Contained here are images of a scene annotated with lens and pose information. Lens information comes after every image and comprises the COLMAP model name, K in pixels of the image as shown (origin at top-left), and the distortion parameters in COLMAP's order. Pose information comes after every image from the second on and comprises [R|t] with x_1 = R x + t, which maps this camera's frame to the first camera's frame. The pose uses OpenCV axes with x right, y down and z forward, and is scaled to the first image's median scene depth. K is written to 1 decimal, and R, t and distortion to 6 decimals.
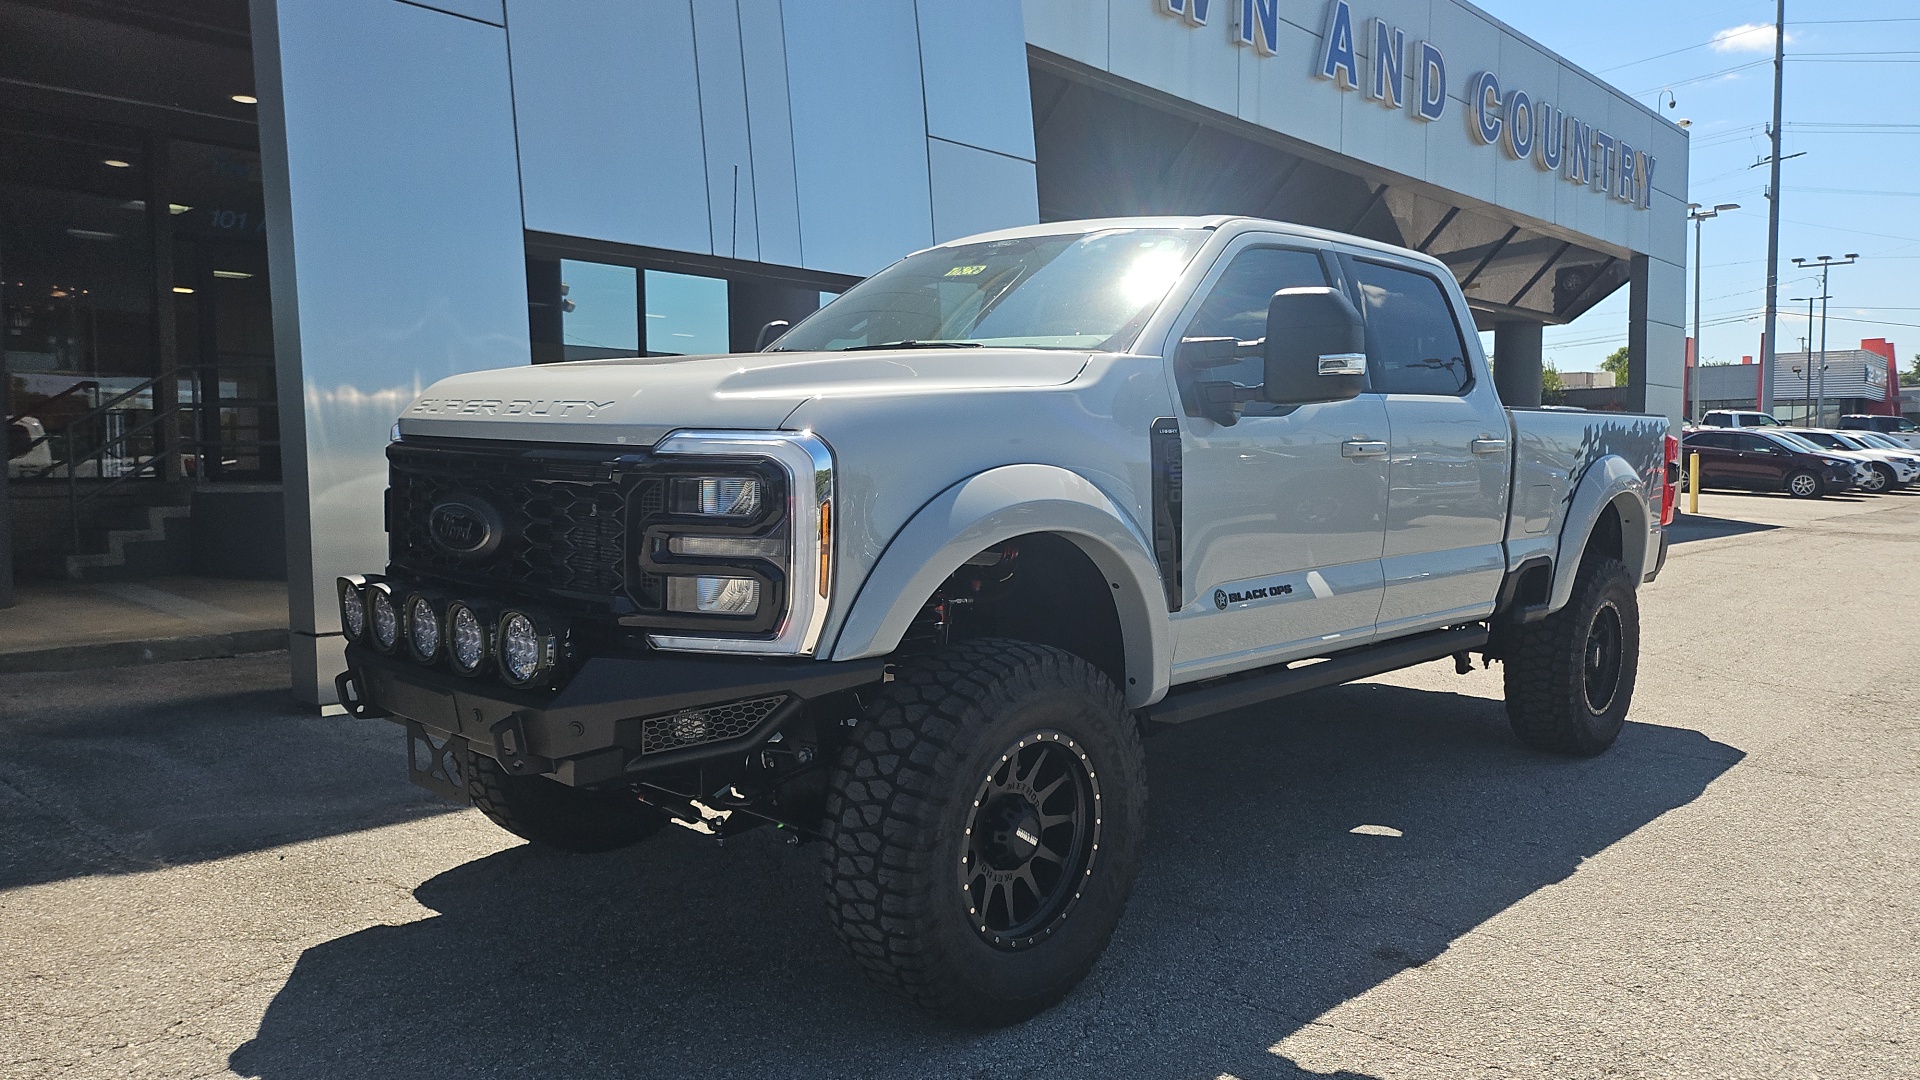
lens RADIAL K [[1363.2, 0, 957.3], [0, 1363.2, 544.2], [0, 0, 1]] dist [0.032742, -0.003623]
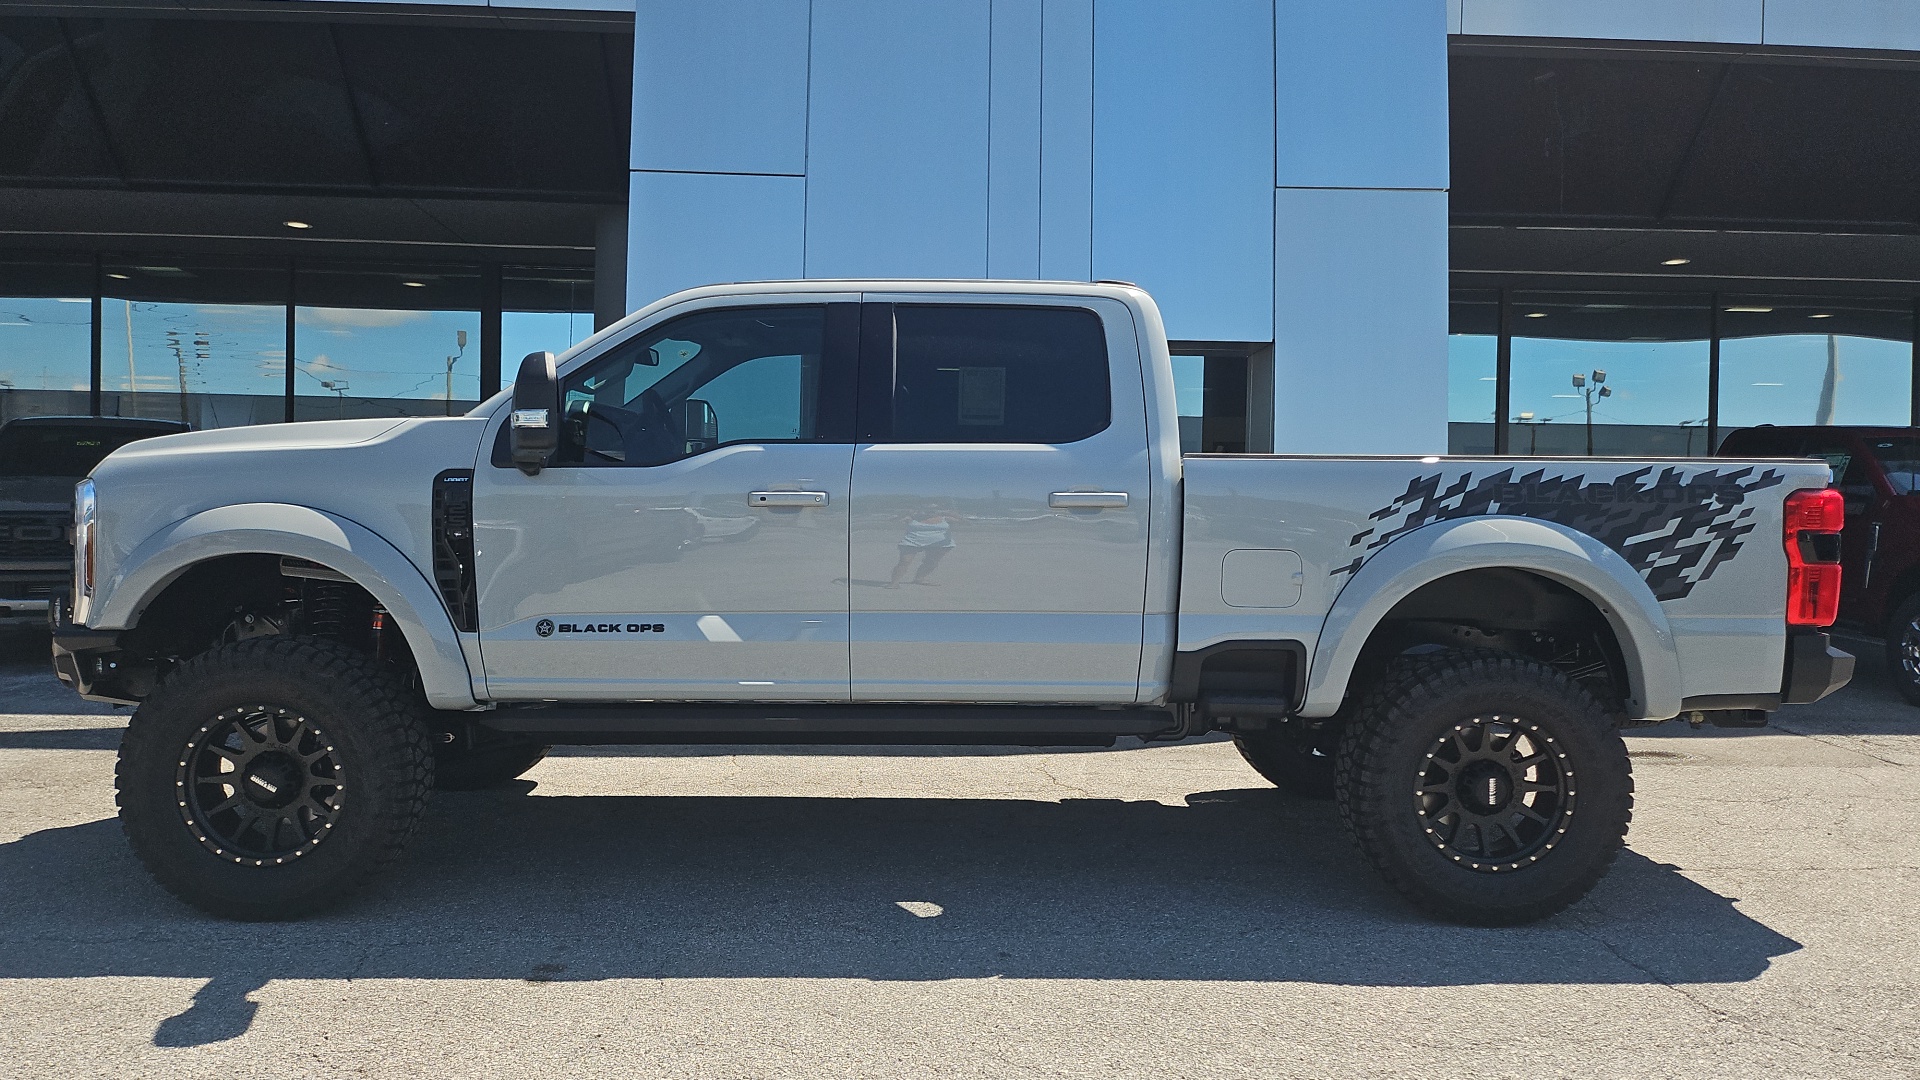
lens RADIAL K [[1344.6, 0, 965.9], [0, 1344.6, 552.1], [0, 0, 1]] dist [0.059596, -0.049081]
pose [[0.704175, 0.026370, -0.709537, 1.286666], [-0.060570, 0.997898, -0.023025, -0.018627], [0.707438, 0.059191, 0.704292, 0.470723]]
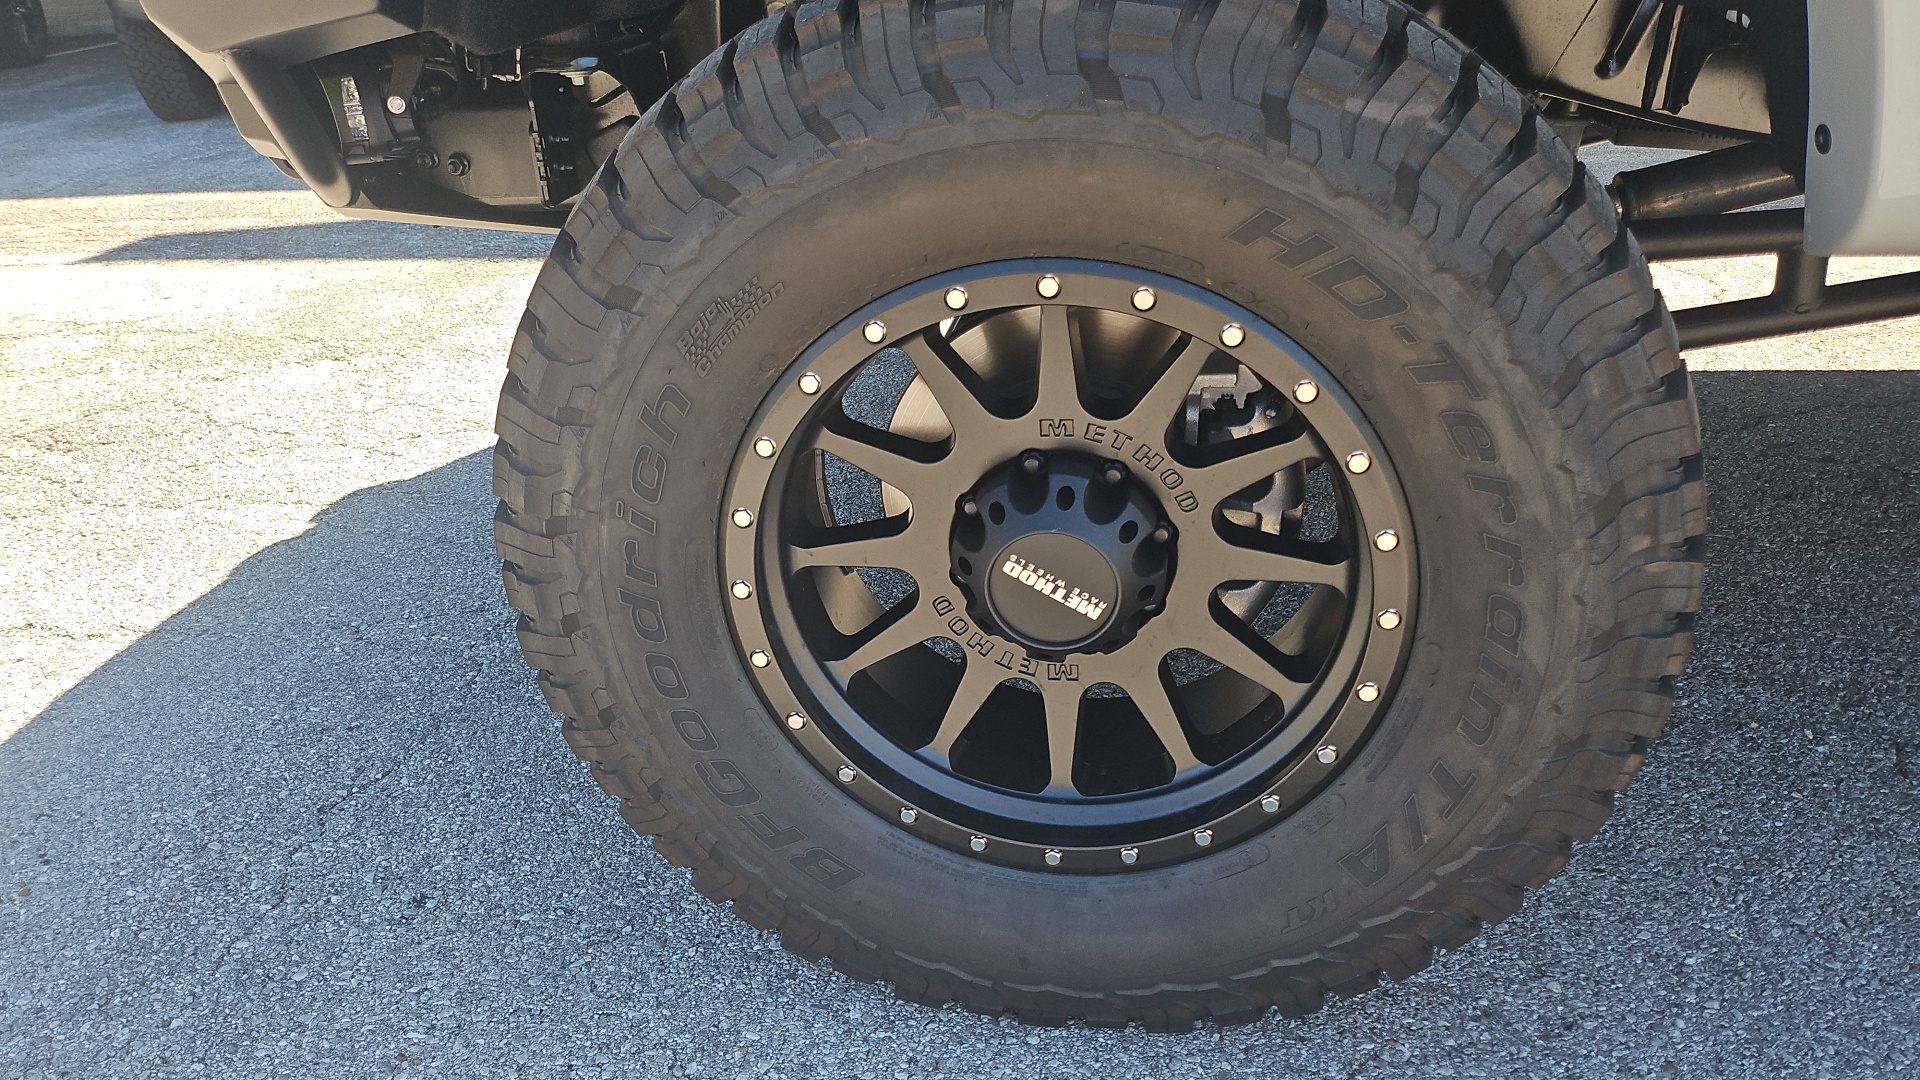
lens RADIAL K [[1352.8, 0, 943.0], [0, 1352.8, 562.3], [0, 0, 1]] dist [0.082576, -0.104855]
pose [[0.548163, 0.332045, -0.767635, 0.249620], [0.001065, 0.917538, 0.397646, 0.070022], [0.836371, -0.218792, 0.502607, 0.716366]]
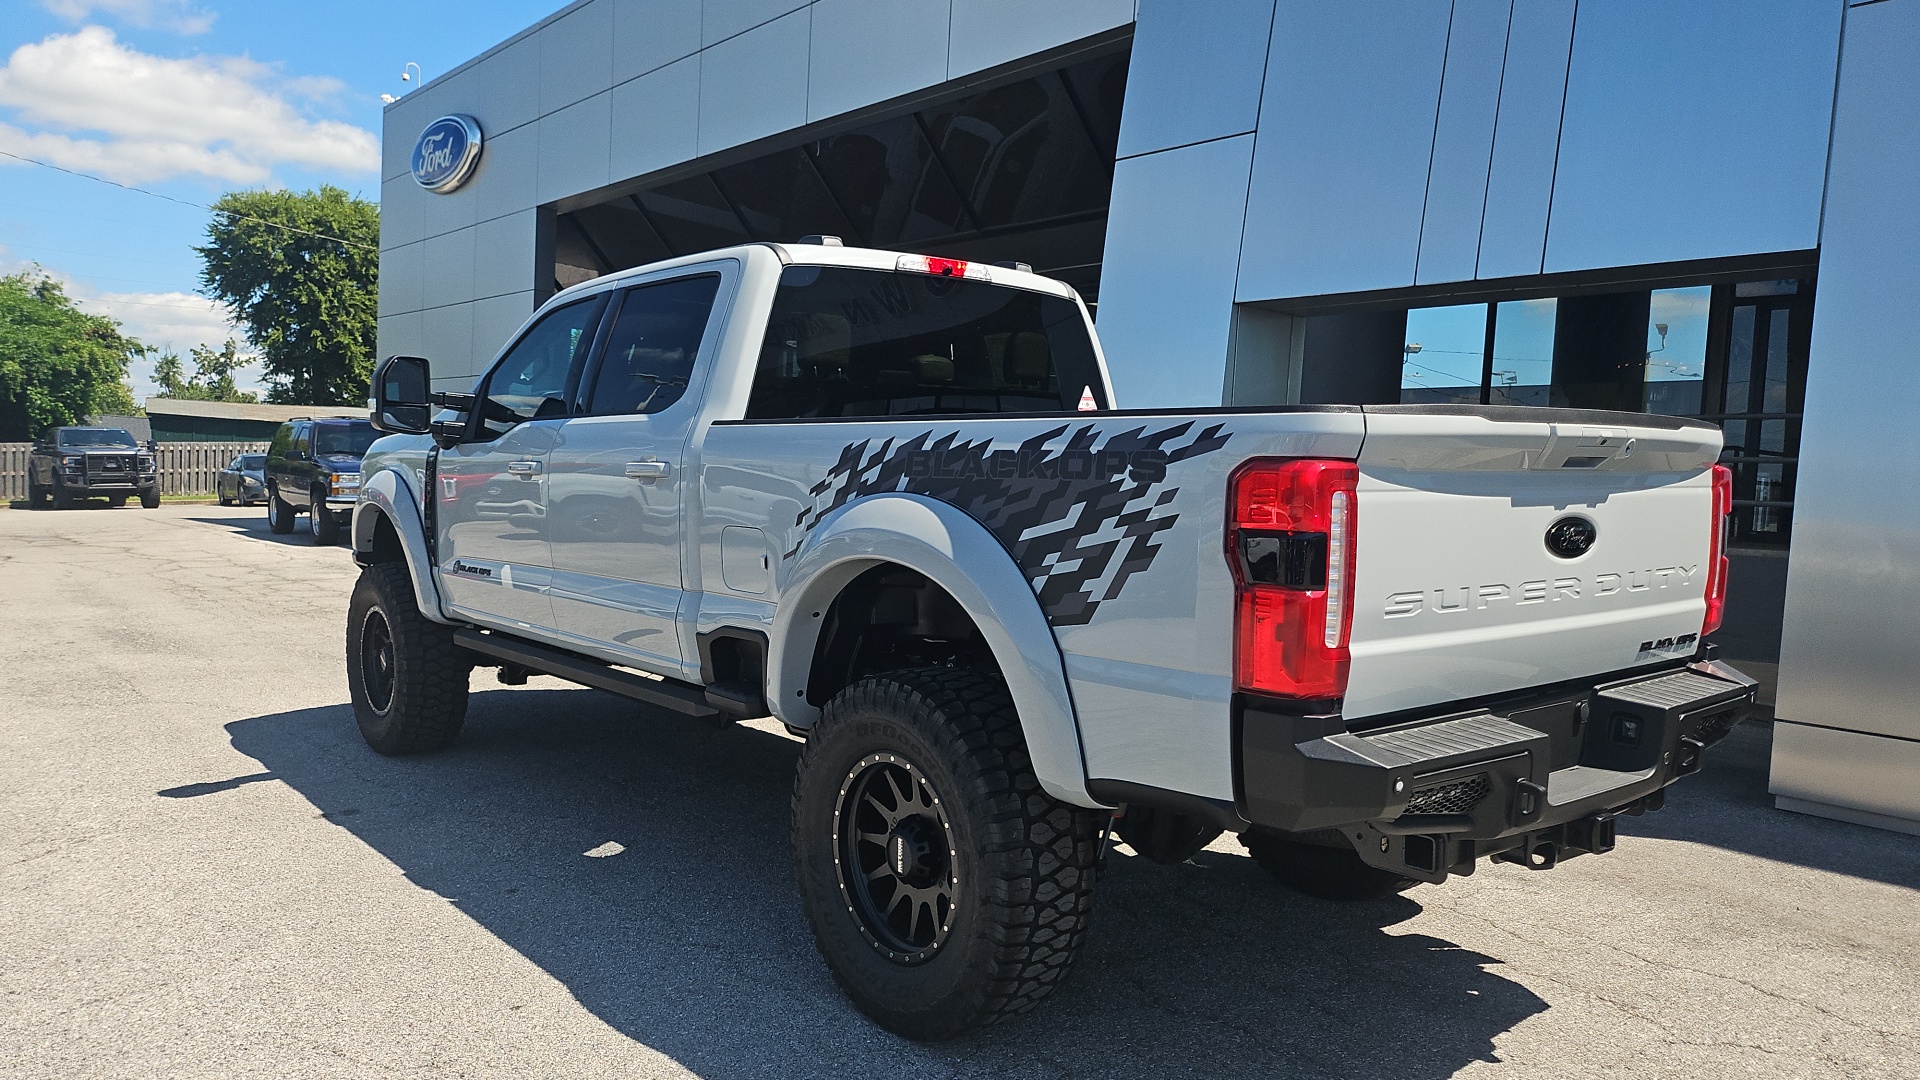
lens RADIAL K [[1352.8, 0, 943.0], [0, 1352.8, 562.3], [0, 0, 1]] dist [0.082576, -0.104855]
pose [[-0.120654, 0.052949, -0.991281, 1.661356], [-0.105043, 0.992289, 0.065788, -0.122254], [0.987121, 0.112065, -0.114162, 1.762632]]
